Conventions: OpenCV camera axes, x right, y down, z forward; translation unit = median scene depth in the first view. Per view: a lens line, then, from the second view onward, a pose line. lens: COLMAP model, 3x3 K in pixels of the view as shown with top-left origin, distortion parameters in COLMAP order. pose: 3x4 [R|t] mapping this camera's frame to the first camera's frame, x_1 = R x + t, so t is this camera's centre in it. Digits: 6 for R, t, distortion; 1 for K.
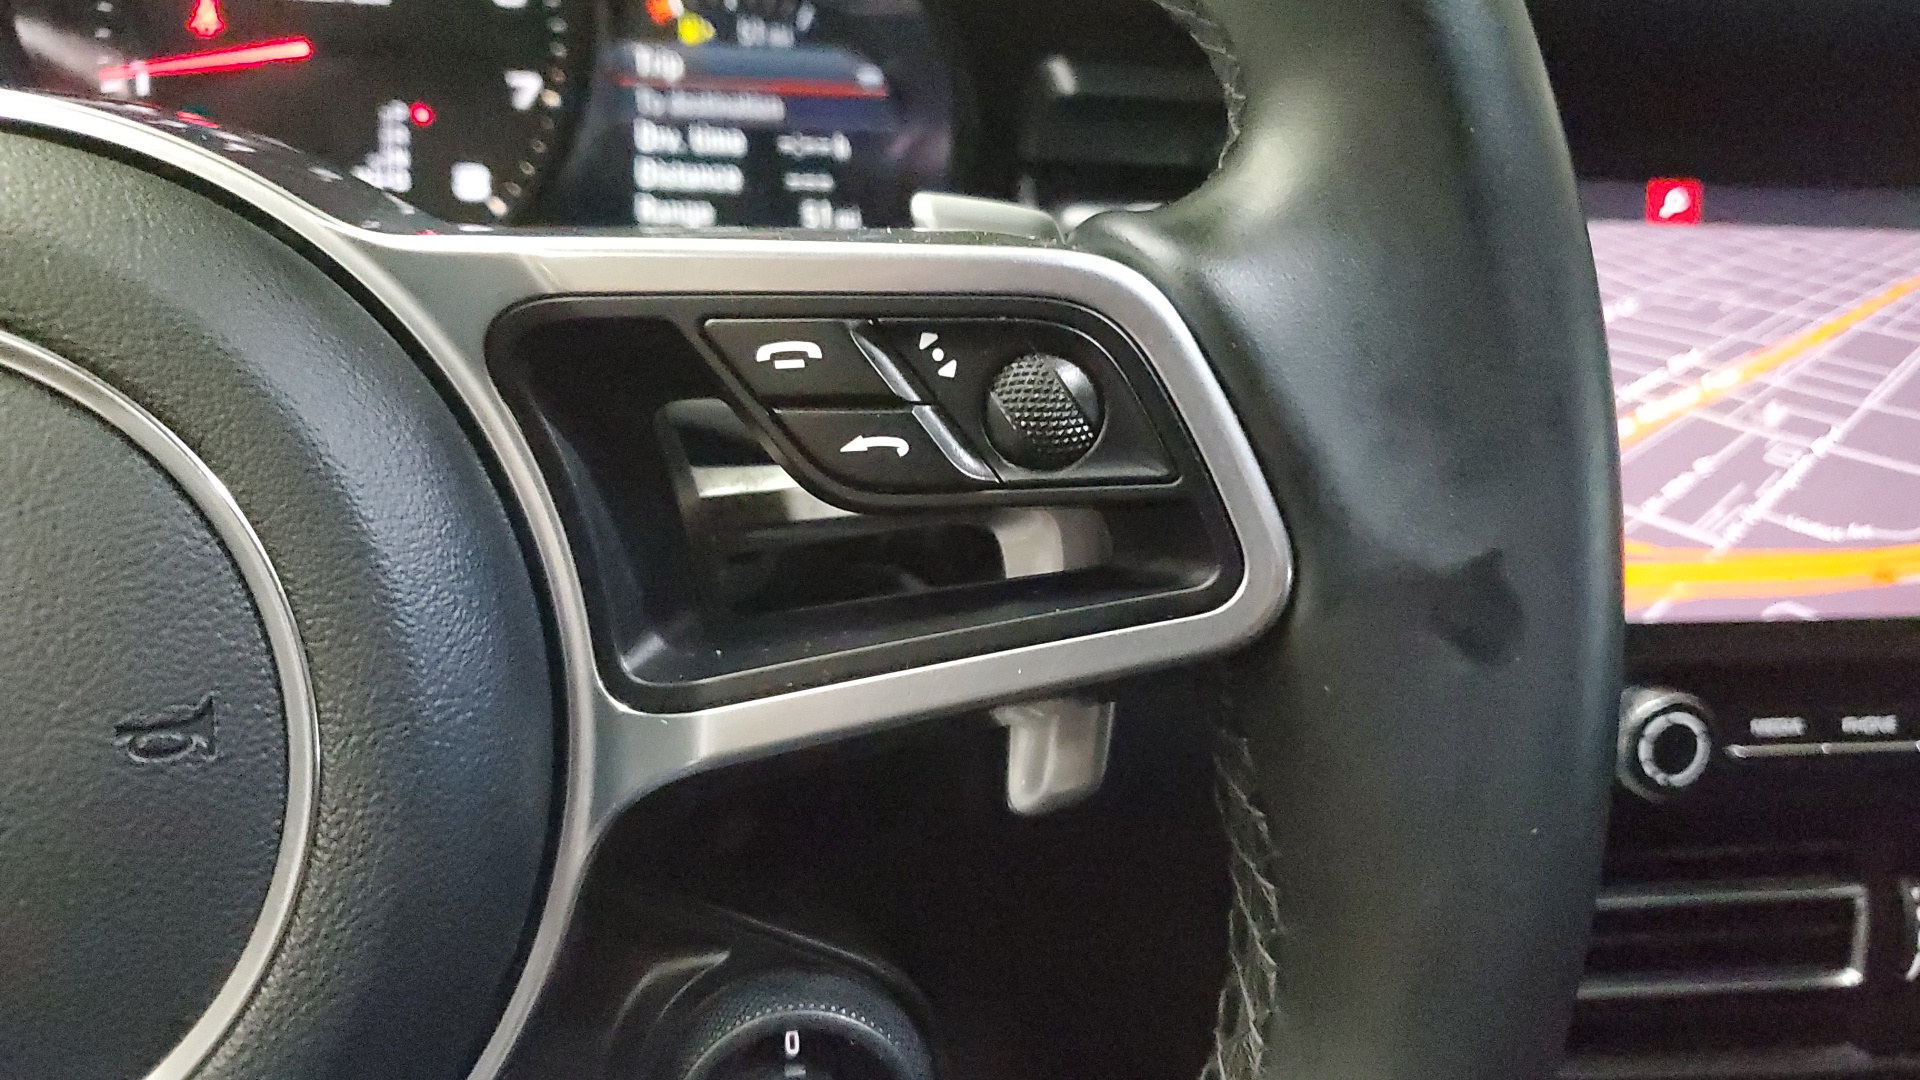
lens RADIAL K [[1508.8, 0, 937.9], [0, 1508.8, 526.6], [0, 0, 1]] dist [0.064988, -0.092556]
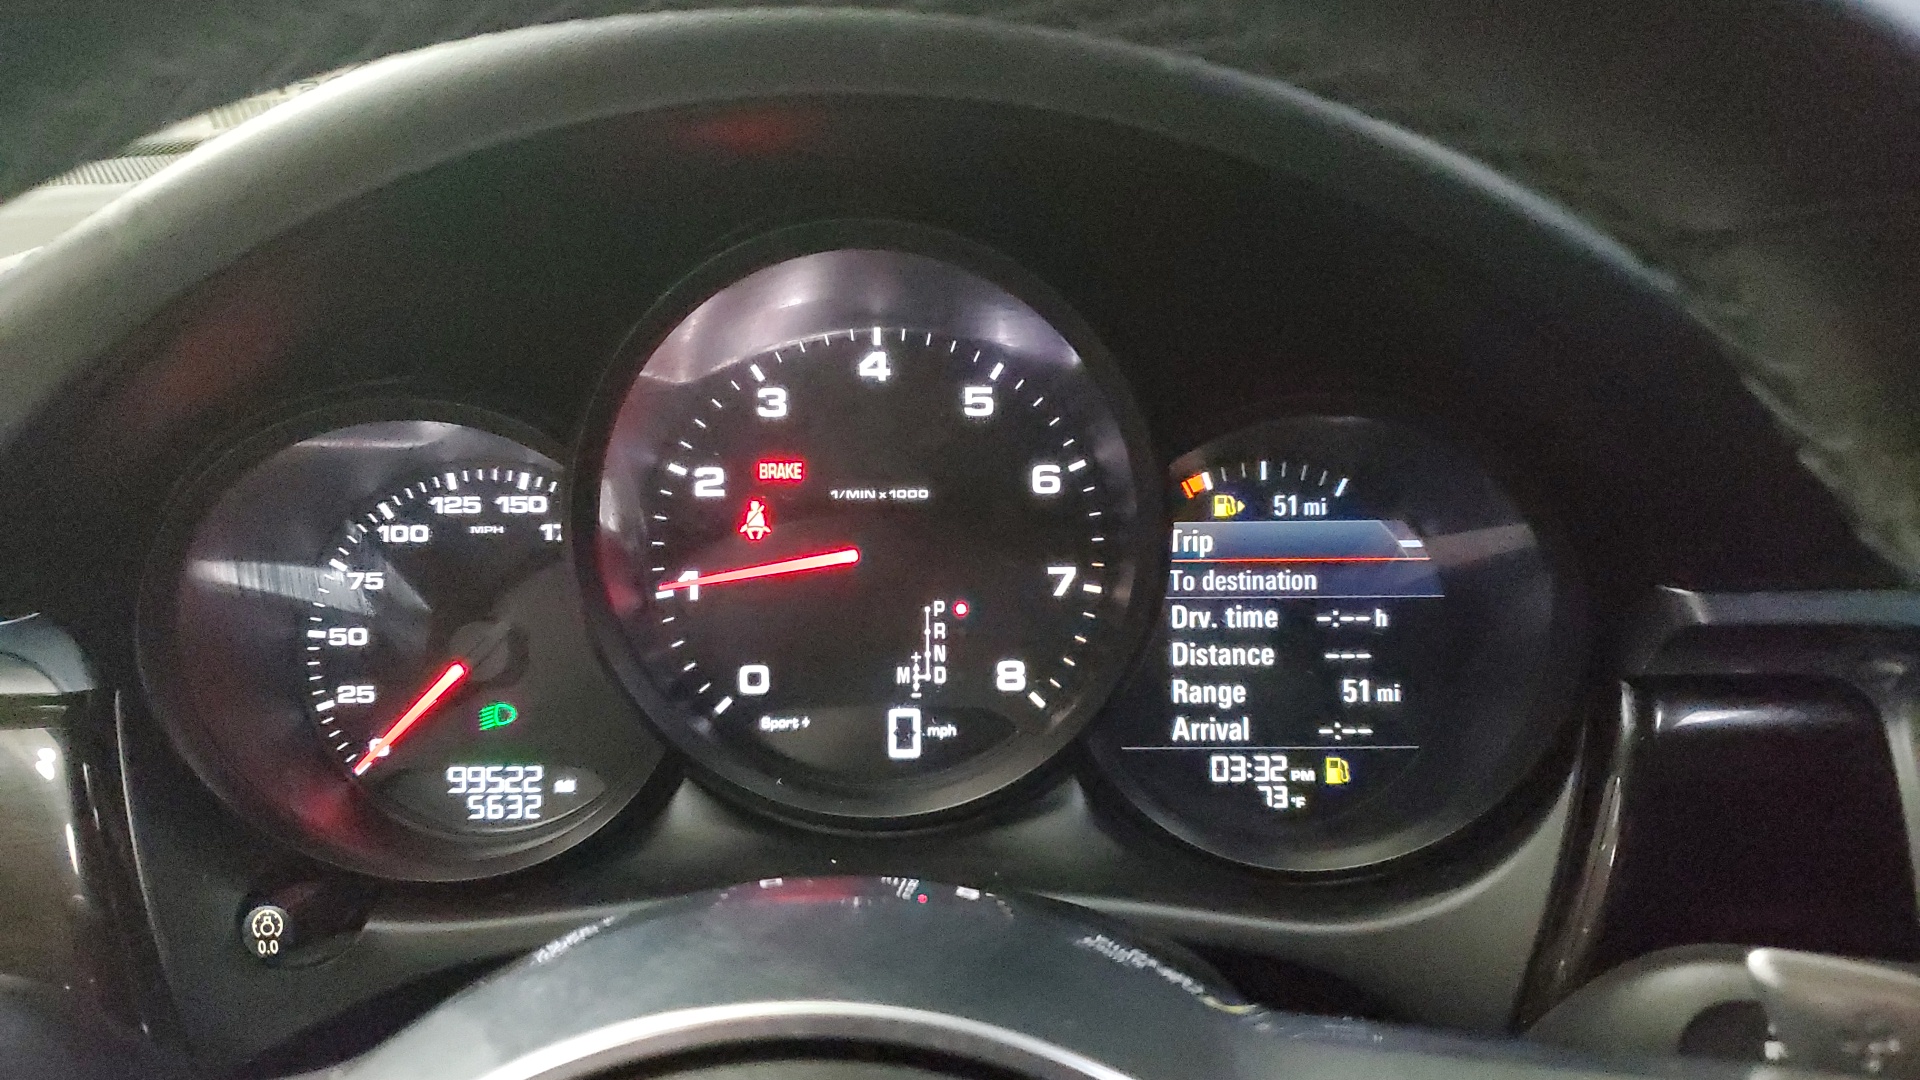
lens RADIAL K [[1508.8, 0, 946.3], [0, 1508.8, 553.2], [0, 0, 1]] dist [0.064988, -0.092556]
pose [[0.992577, -0.015188, -0.120667, -0.231764], [0.003576, 0.995387, -0.095870, -0.214584], [0.121566, 0.094727, 0.988053, 0.033497]]
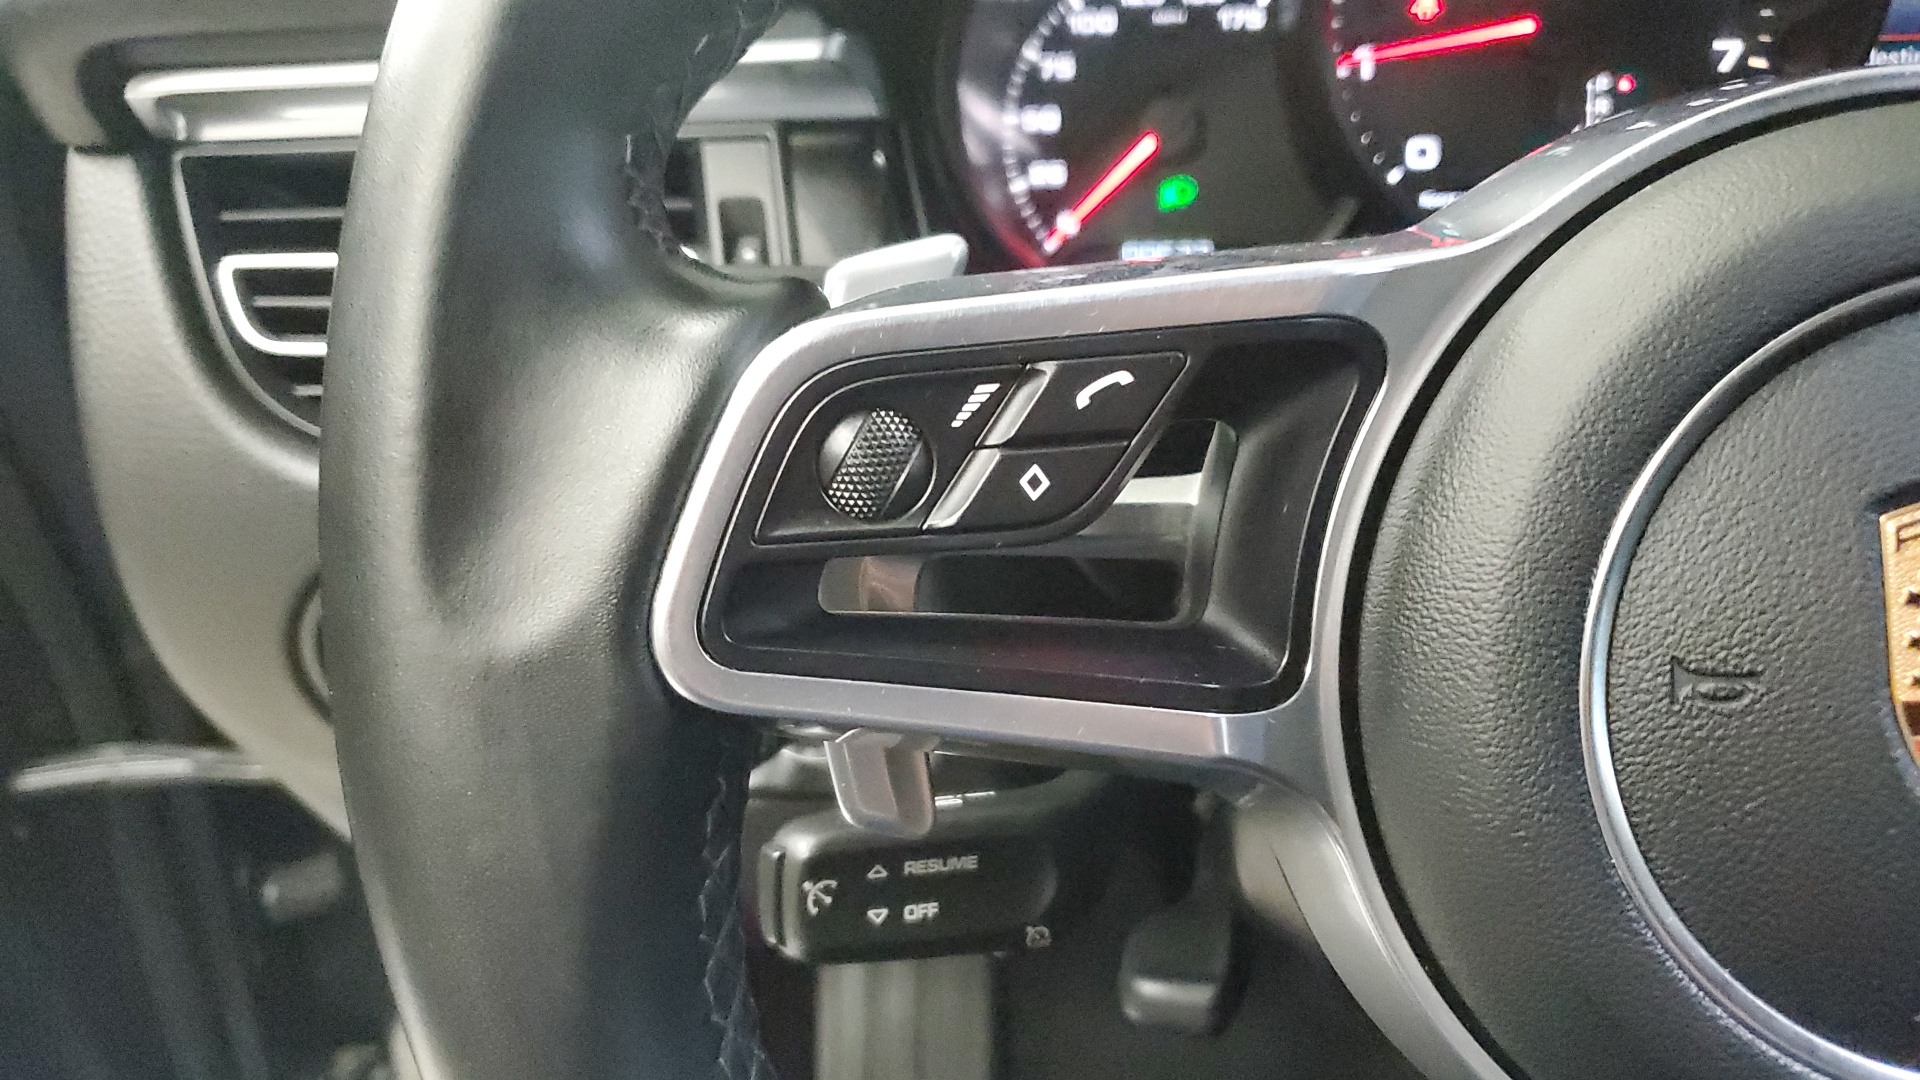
lens RADIAL K [[1508.8, 0, 992.4], [0, 1508.8, 551.5], [0, 0, 1]] dist [0.064988, -0.092556]
pose [[0.971772, 0.017908, -0.235241, -0.508810], [-0.014161, 0.999745, 0.017608, 0.031602], [0.235497, -0.013780, 0.971777, -0.100628]]
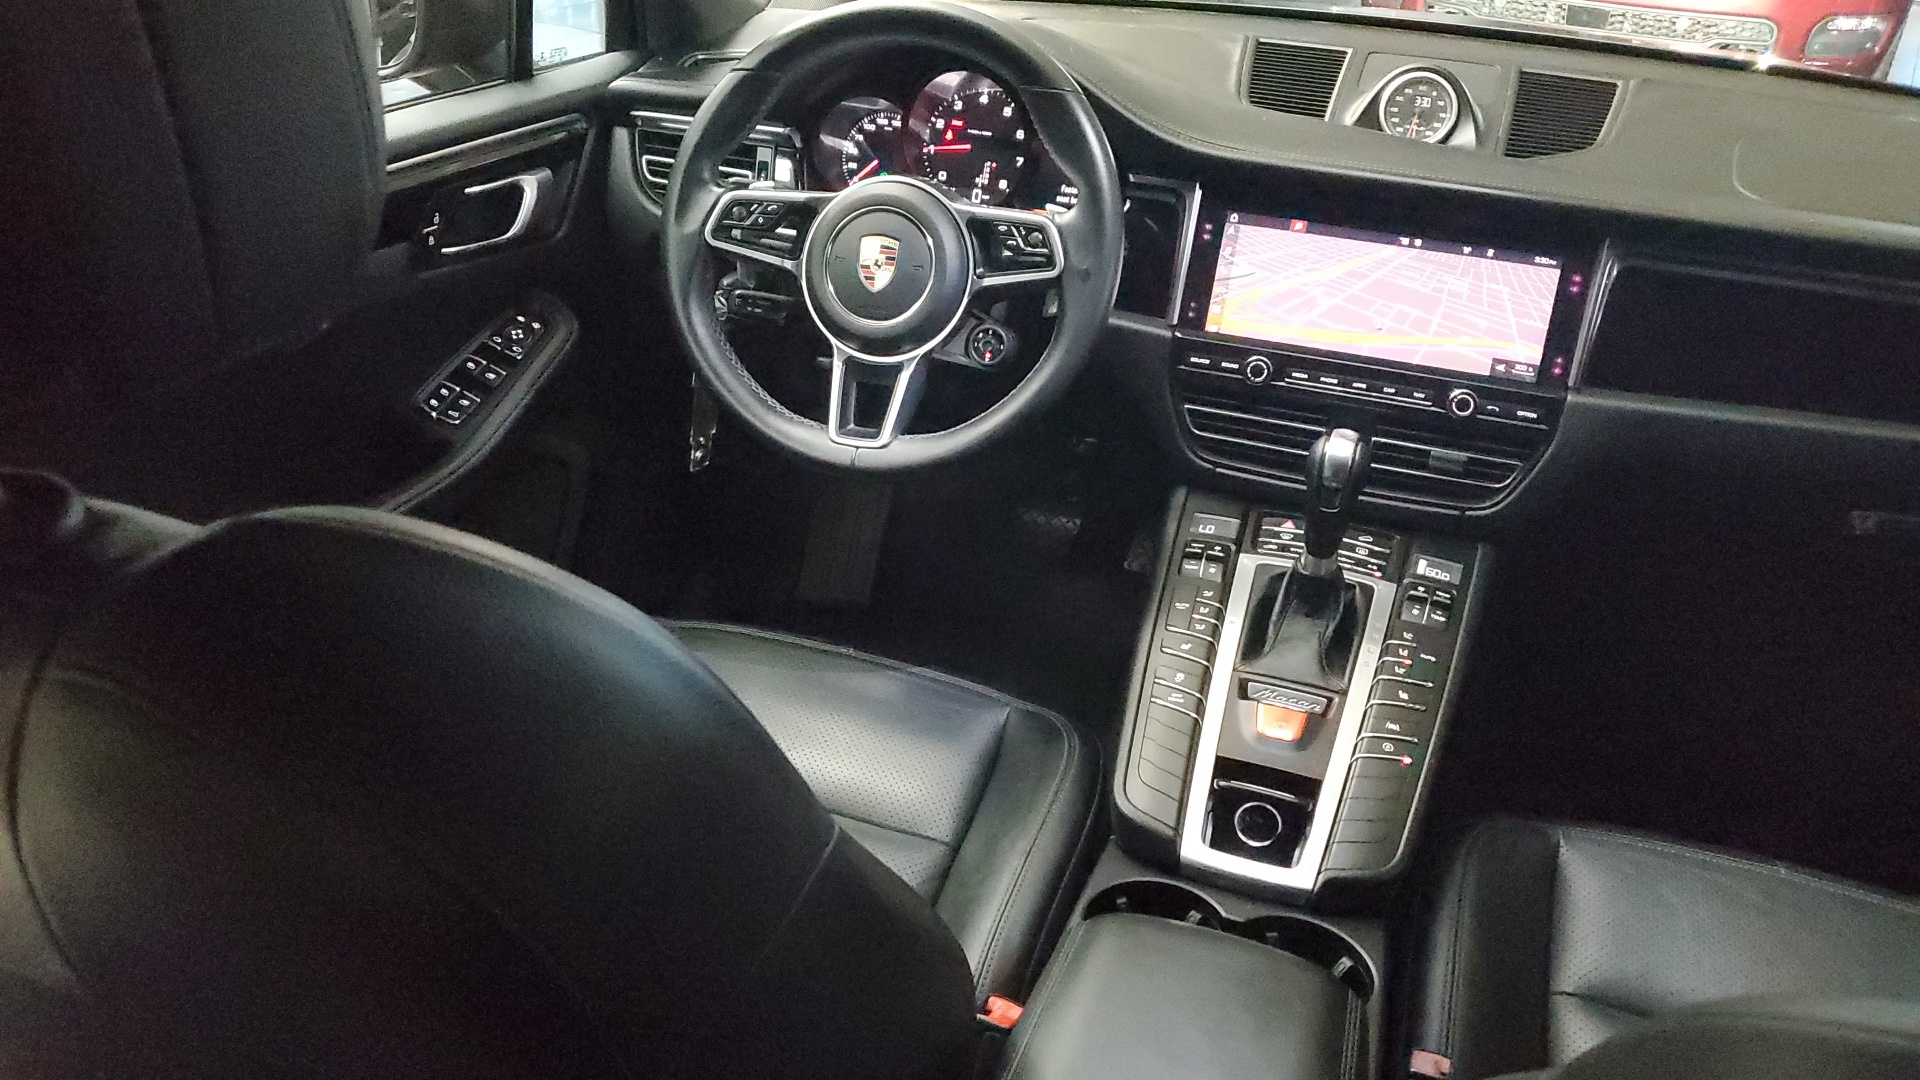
lens RADIAL K [[1508.8, 0, 963.2], [0, 1508.8, 529.8], [0, 0, 1]] dist [0.064988, -0.092556]
pose [[0.896759, 0.204039, -0.392671, 1.314735], [-0.185443, 0.978956, 0.085179, 0.331941], [0.401788, -0.003567, 0.915726, -2.610758]]
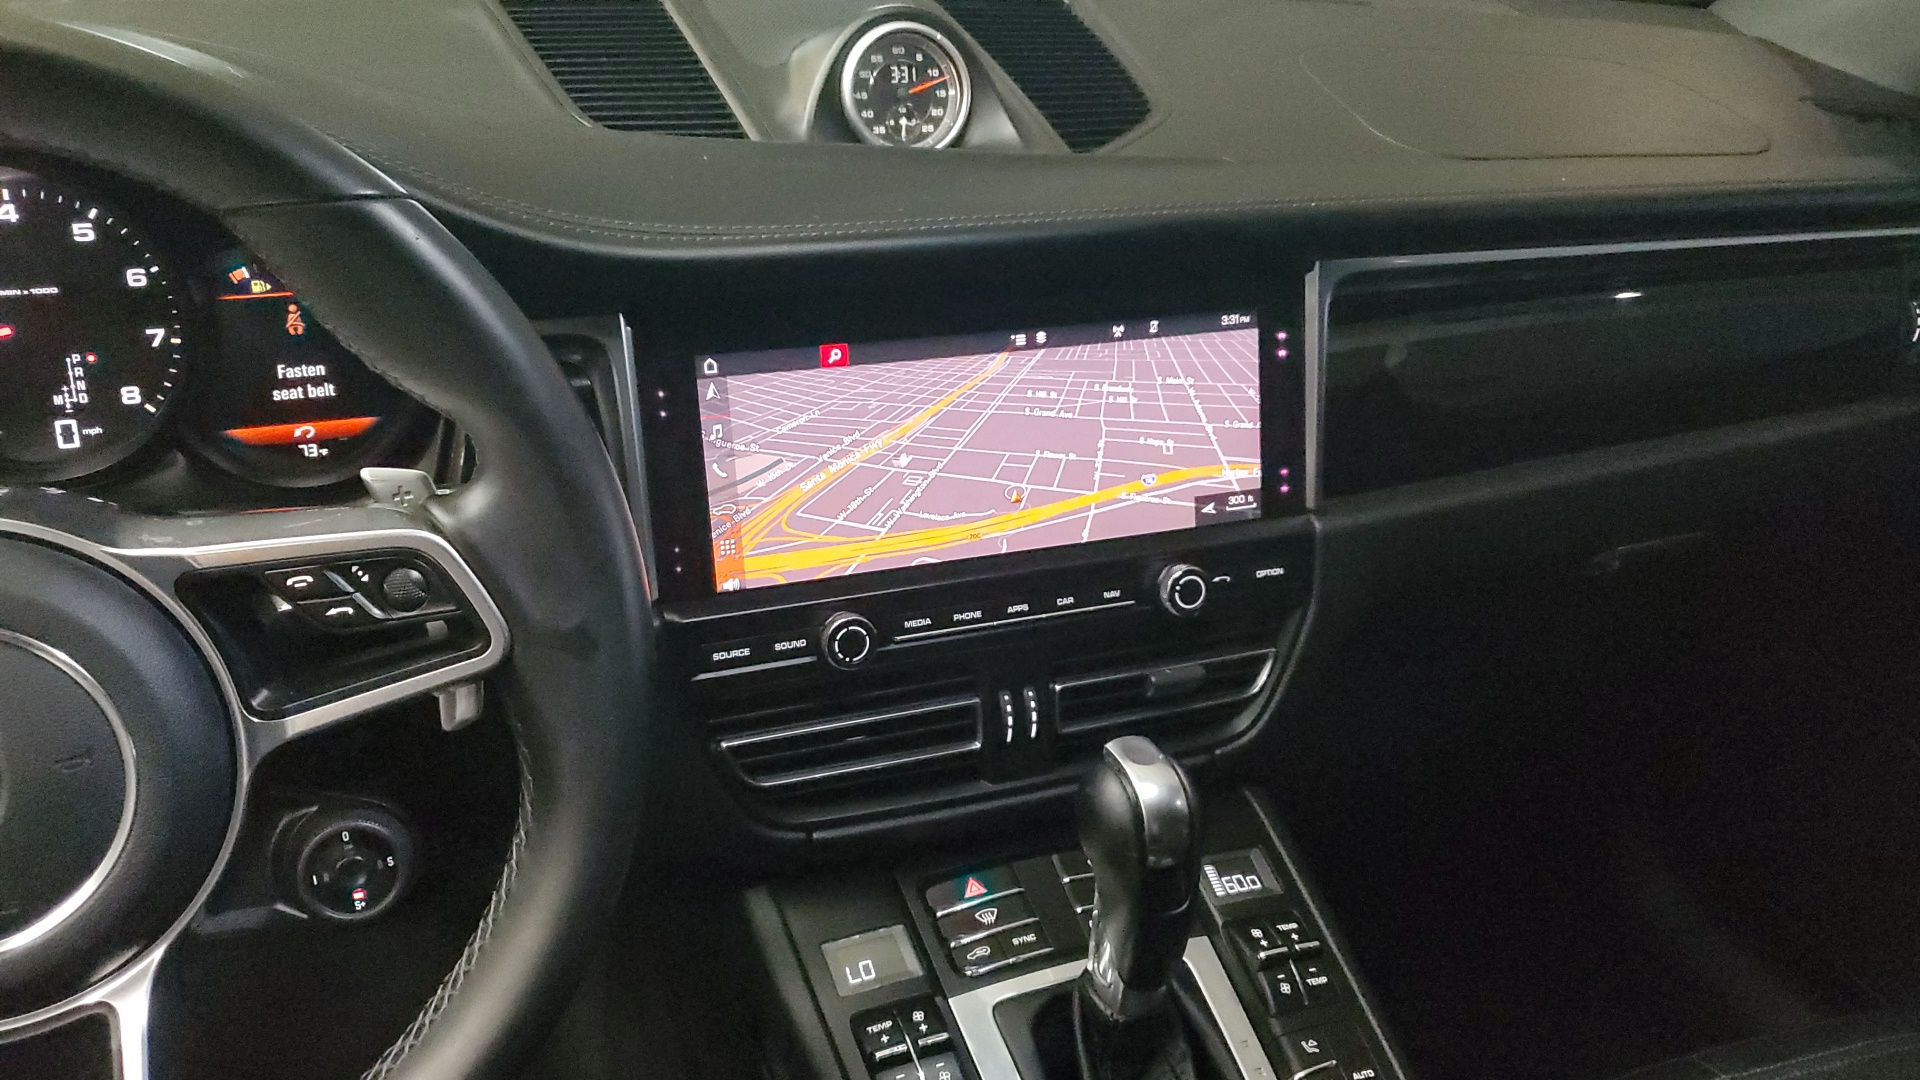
lens RADIAL K [[1508.8, 0, 953.5], [0, 1508.8, 535.5], [0, 0, 1]] dist [0.064988, -0.092556]
pose [[0.973996, -0.107171, 0.199617, 0.226589], [0.088069, 0.990852, 0.102254, -0.167305], [-0.208749, -0.082015, 0.974524, -0.842598]]
